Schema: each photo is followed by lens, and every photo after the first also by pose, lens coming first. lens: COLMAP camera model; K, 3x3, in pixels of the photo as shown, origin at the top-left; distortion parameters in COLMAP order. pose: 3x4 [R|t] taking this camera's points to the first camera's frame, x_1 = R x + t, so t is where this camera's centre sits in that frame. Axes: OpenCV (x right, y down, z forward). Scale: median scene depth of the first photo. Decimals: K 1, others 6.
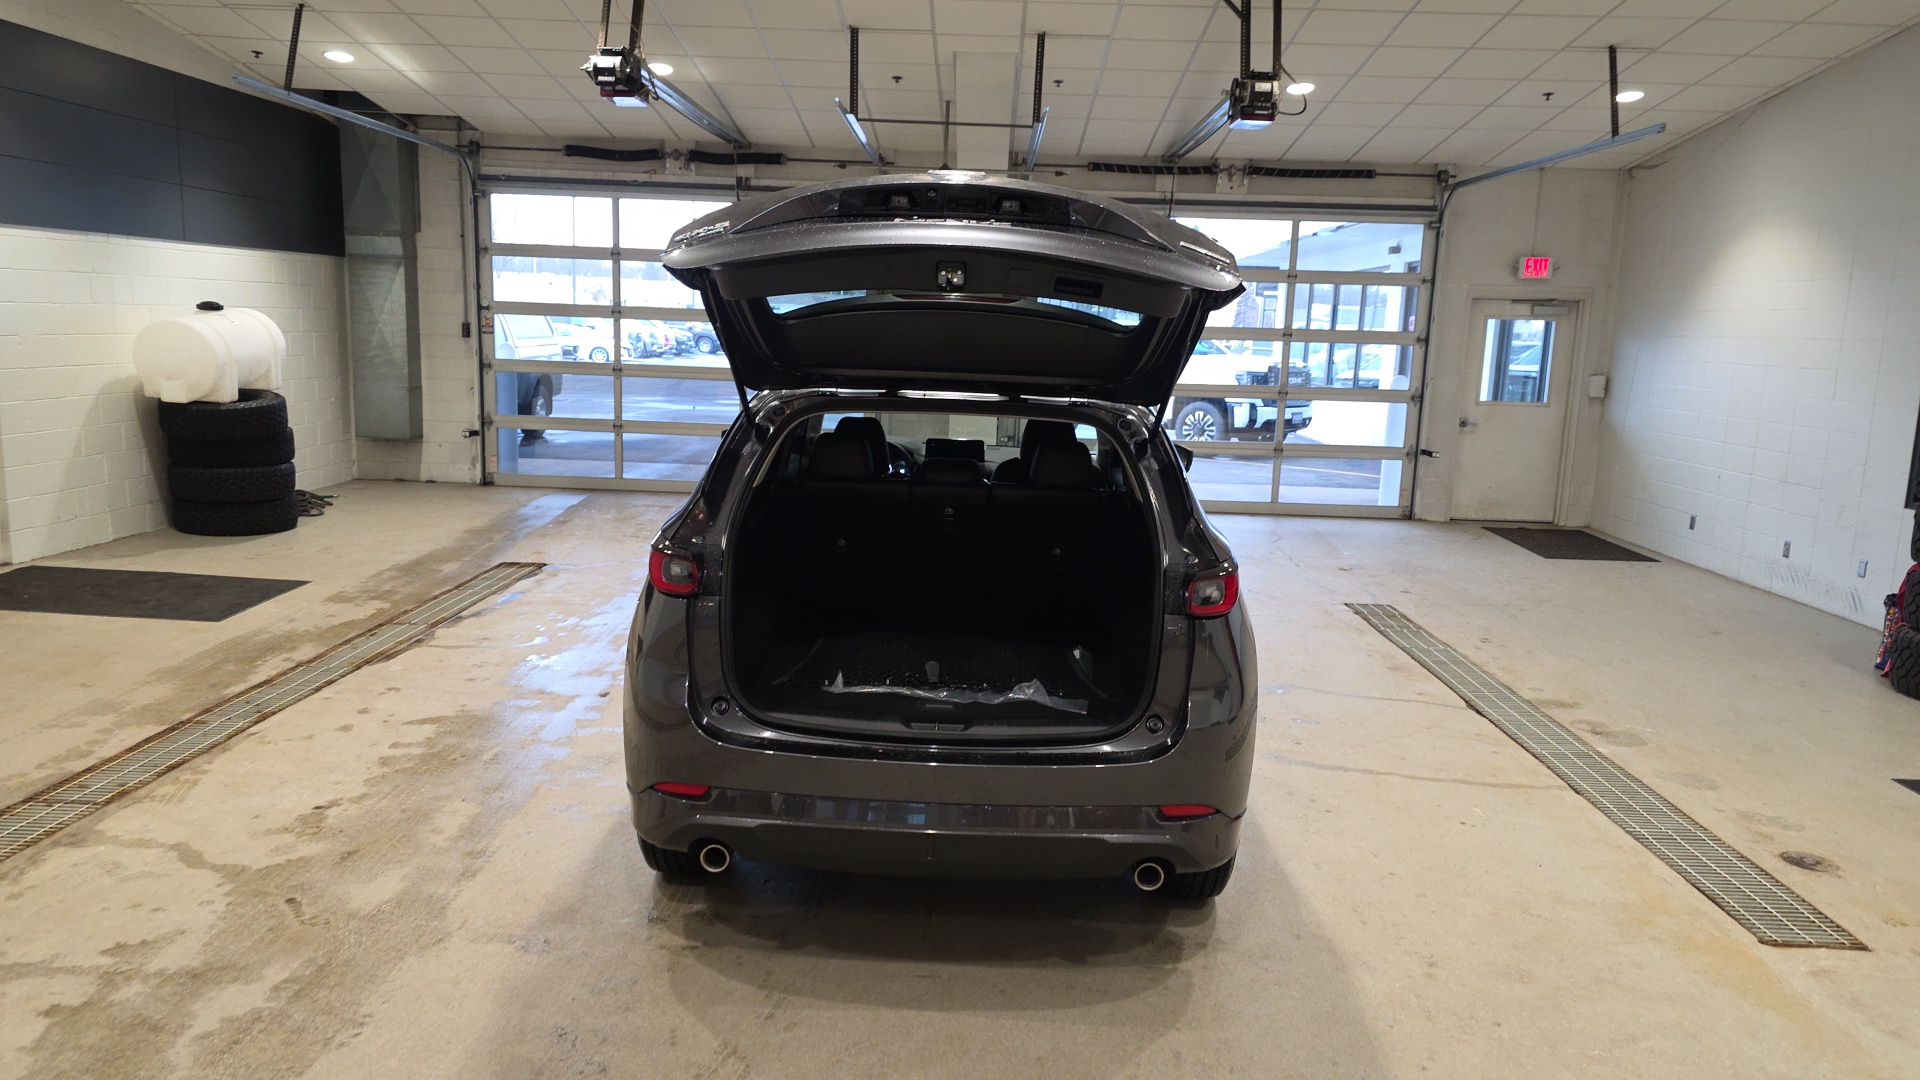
lens RADIAL K [[1313.4, 0, 954.8], [0, 1313.4, 516.8], [0, 0, 1]] dist [0.042539, -0.072404]
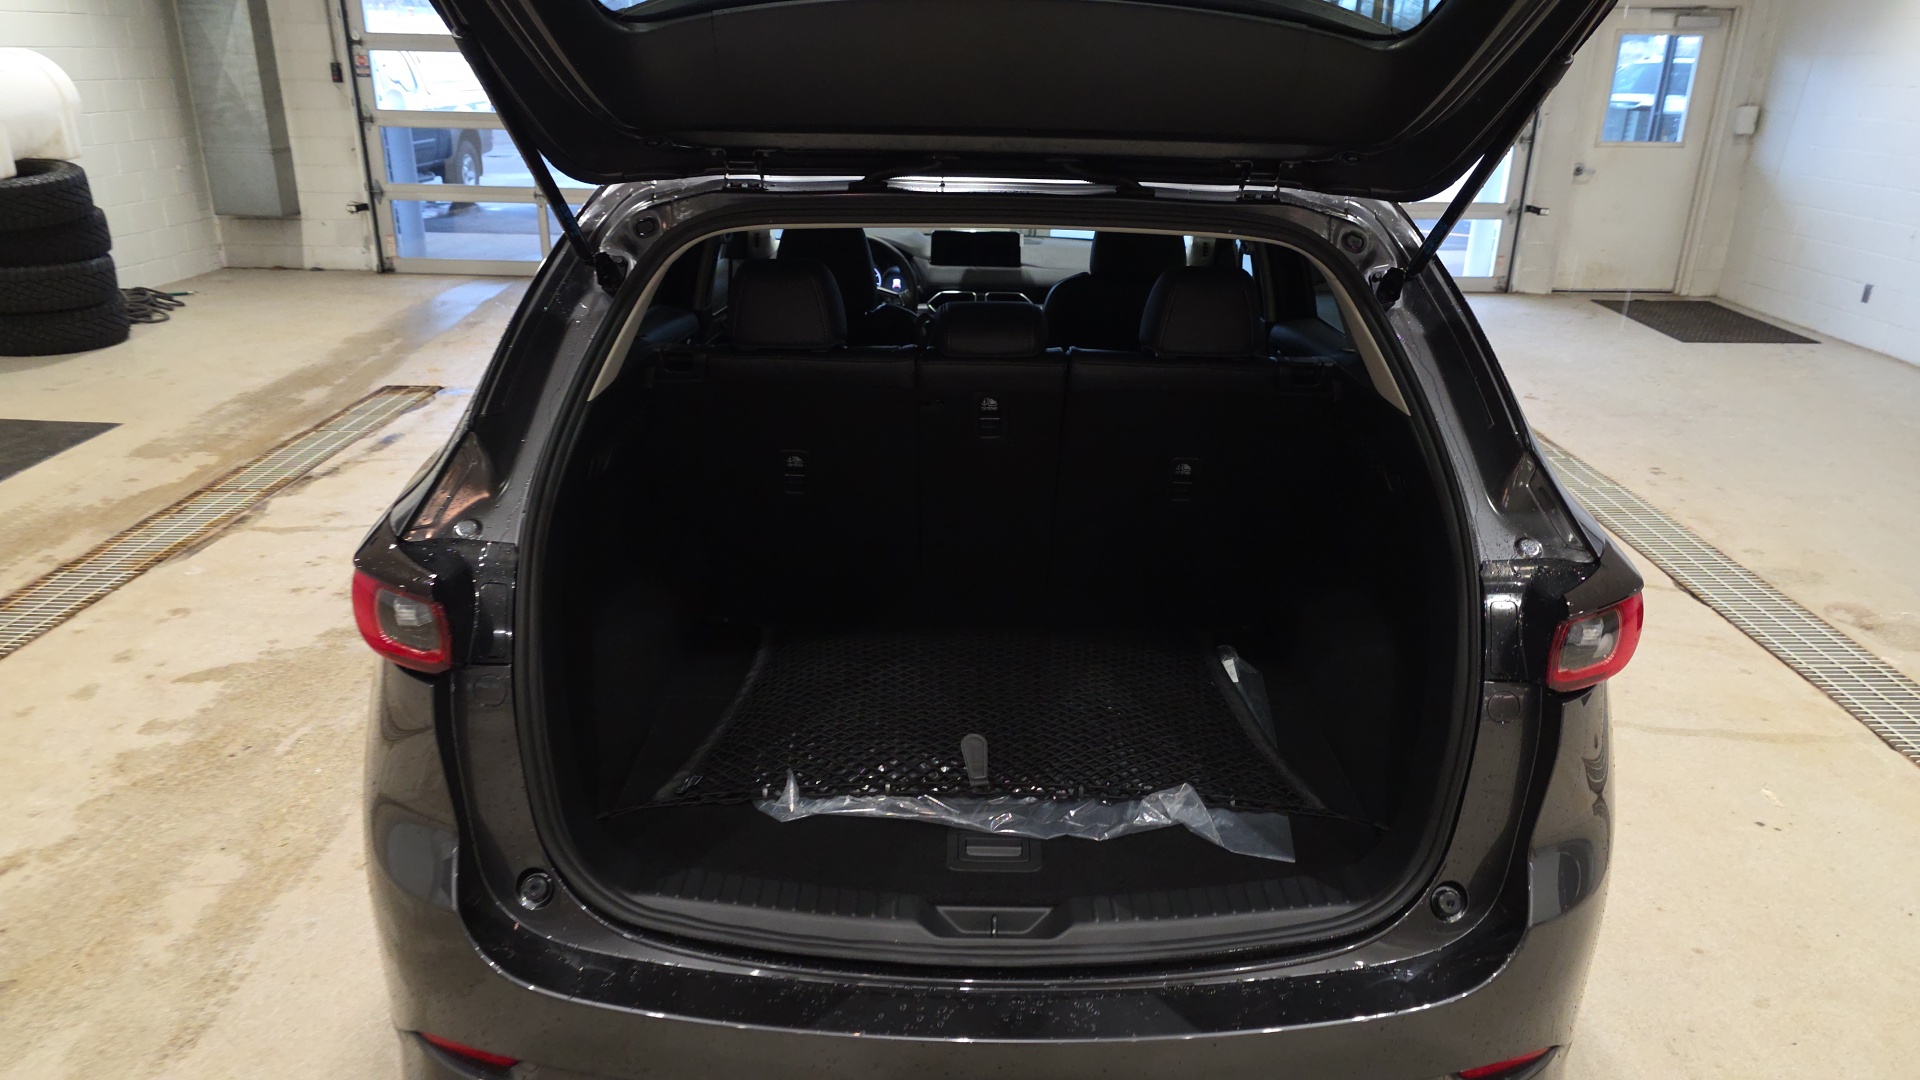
lens RADIAL K [[1295.4, 0, 962.1], [0, 1295.4, 550.9], [0, 0, 1]] dist [0.036940, -0.038273]
pose [[0.999738, -0.021445, 0.007951, -0.012495], [0.019254, 0.976750, 0.213515, -0.034381], [-0.012345, -0.213306, 0.976907, 0.272615]]
